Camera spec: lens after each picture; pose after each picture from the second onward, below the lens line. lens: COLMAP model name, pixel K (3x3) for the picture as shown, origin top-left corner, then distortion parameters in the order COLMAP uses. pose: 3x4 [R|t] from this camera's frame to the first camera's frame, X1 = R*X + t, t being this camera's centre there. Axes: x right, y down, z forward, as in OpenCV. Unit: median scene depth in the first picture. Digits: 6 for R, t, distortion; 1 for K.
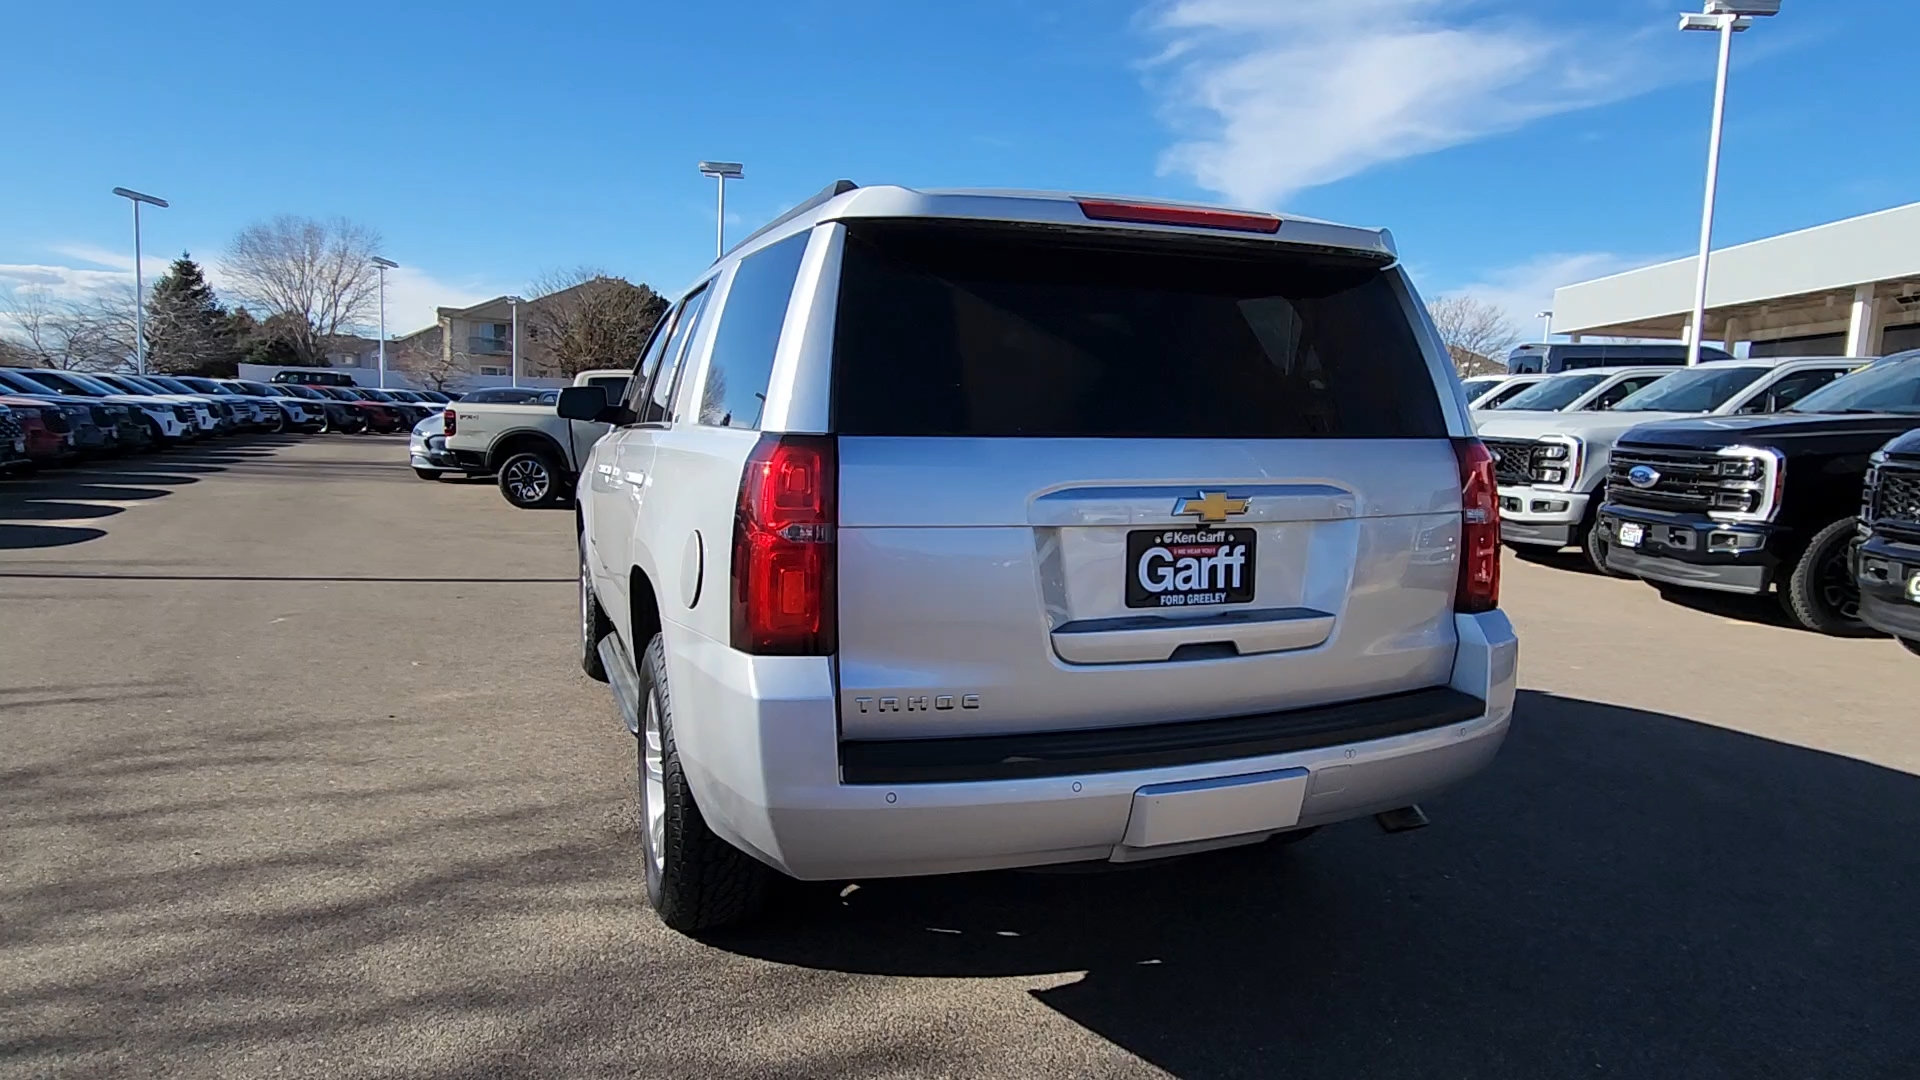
lens RADIAL K [[1128.9, 0, 948.4], [0, 1128.9, 535.9], [0, 0, 1]] dist [0.006847, 0.000831]
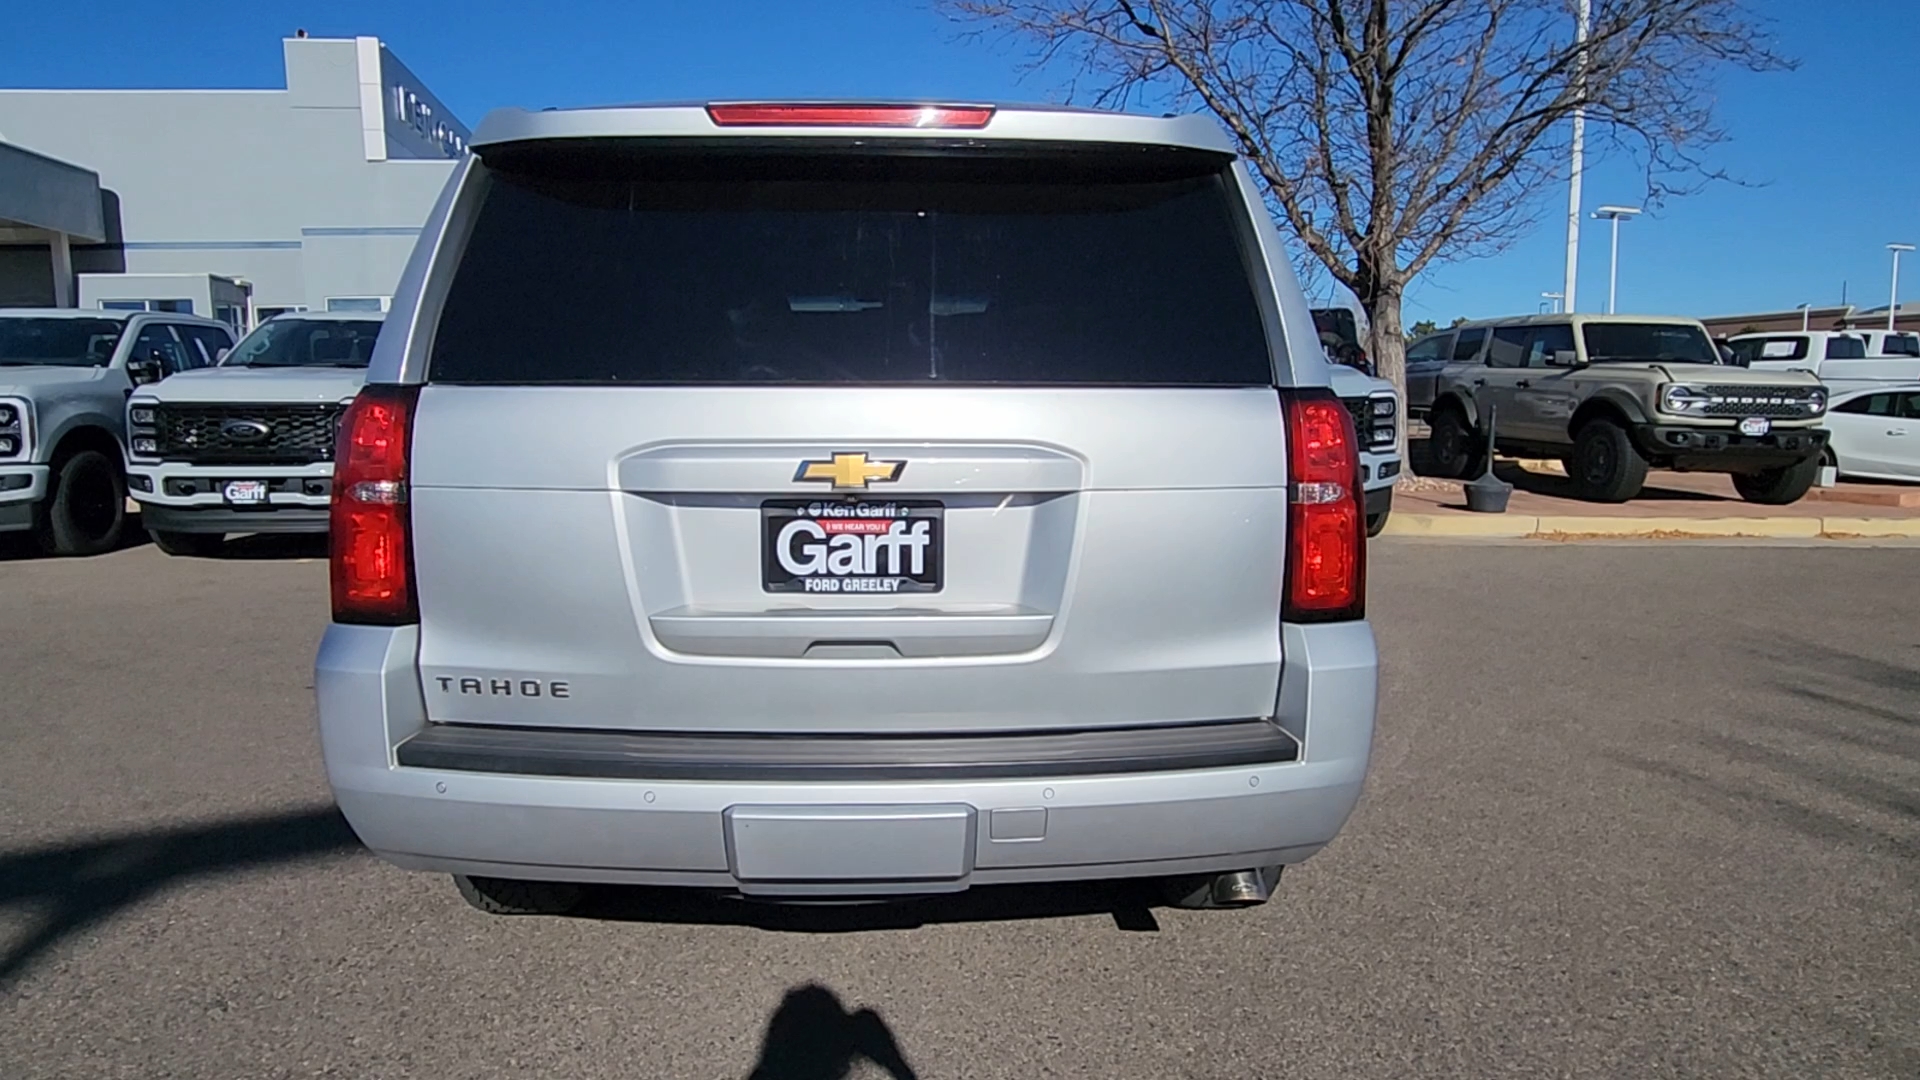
lens RADIAL K [[1171.7, 0, 997.9], [0, 1171.7, 551.2], [0, 0, 1]] dist [0.005003, 0.000903]
pose [[0.942387, 0.042827, -0.331771, 0.578437], [-0.026453, 0.998206, 0.053716, -0.016541], [0.333476, -0.041845, 0.941829, 0.230185]]
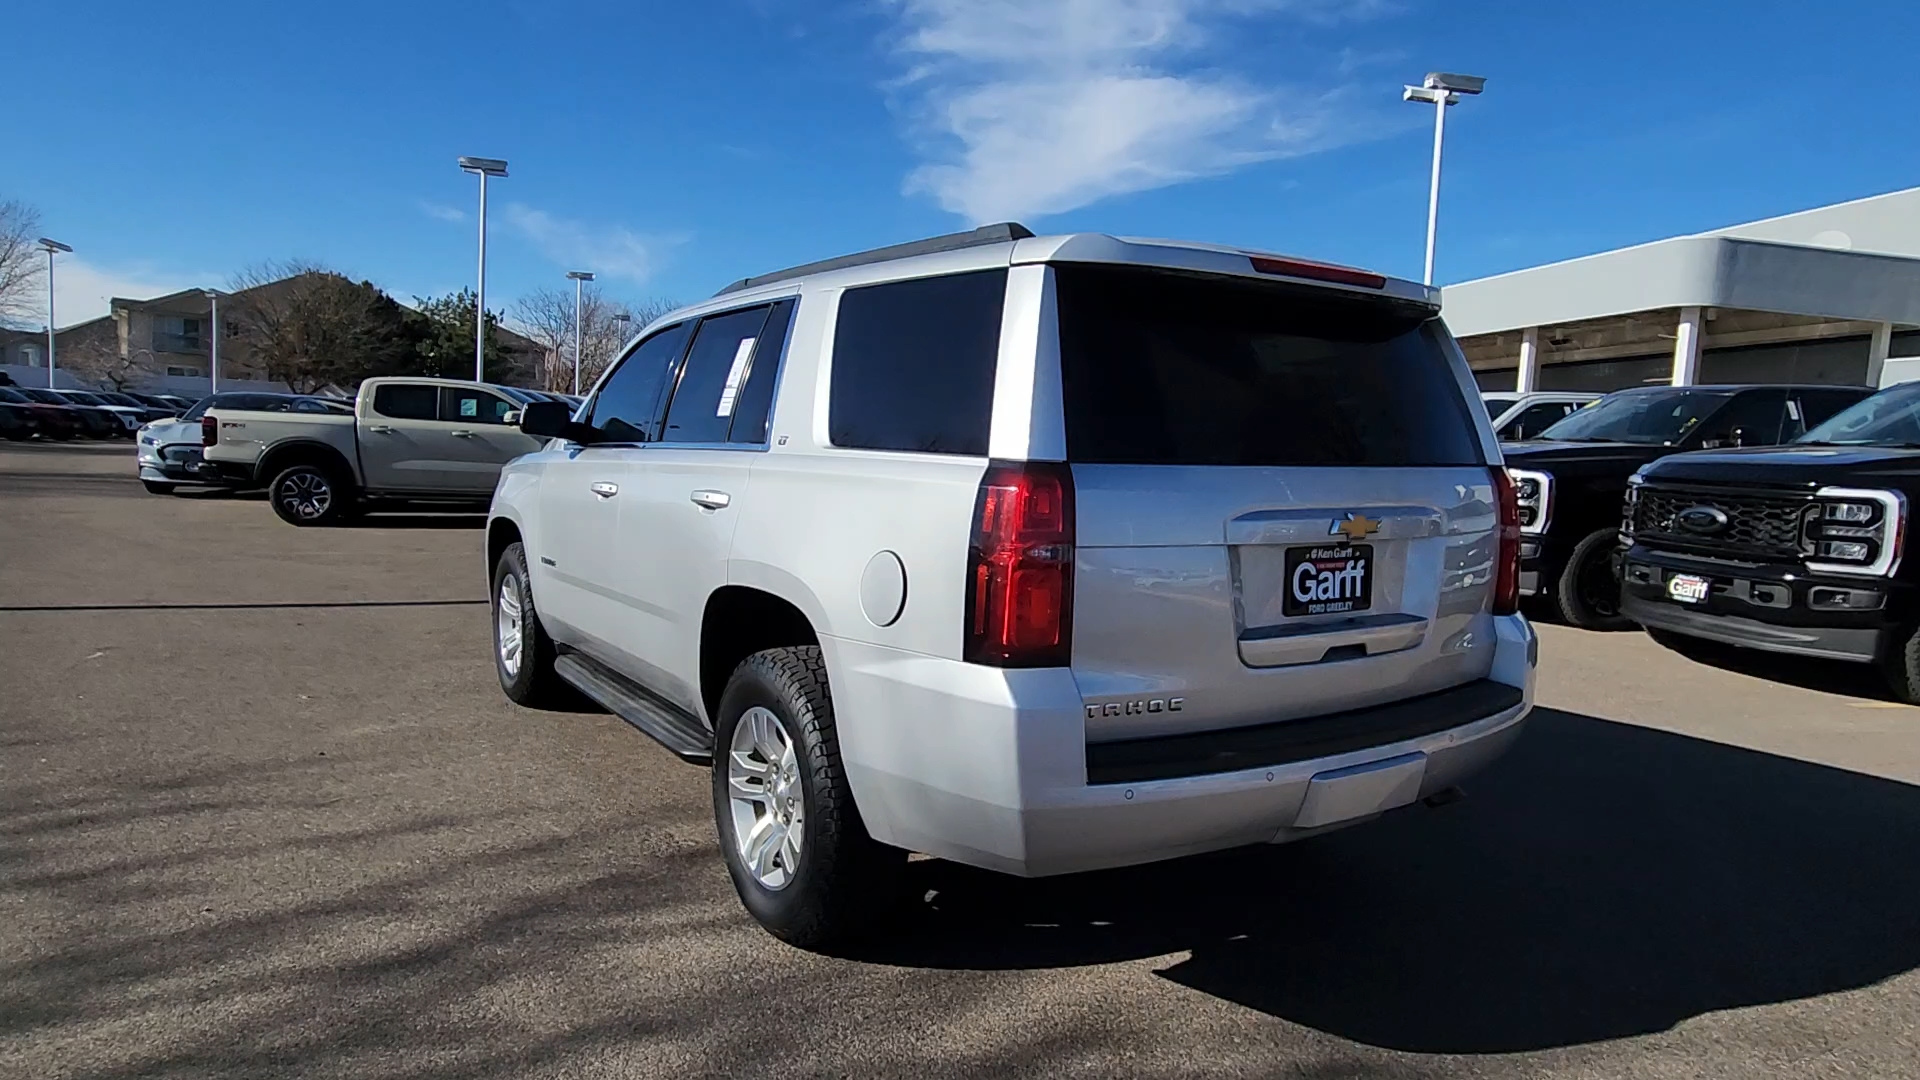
lens RADIAL K [[1128.9, 0, 946.9], [0, 1128.9, 536.9], [0, 0, 1]] dist [0.006847, 0.000831]
pose [[0.977020, -0.006478, 0.213049, -0.390312], [0.009024, 0.999899, -0.010983, -0.006077], [-0.212956, 0.012653, 0.976980, -0.029040]]
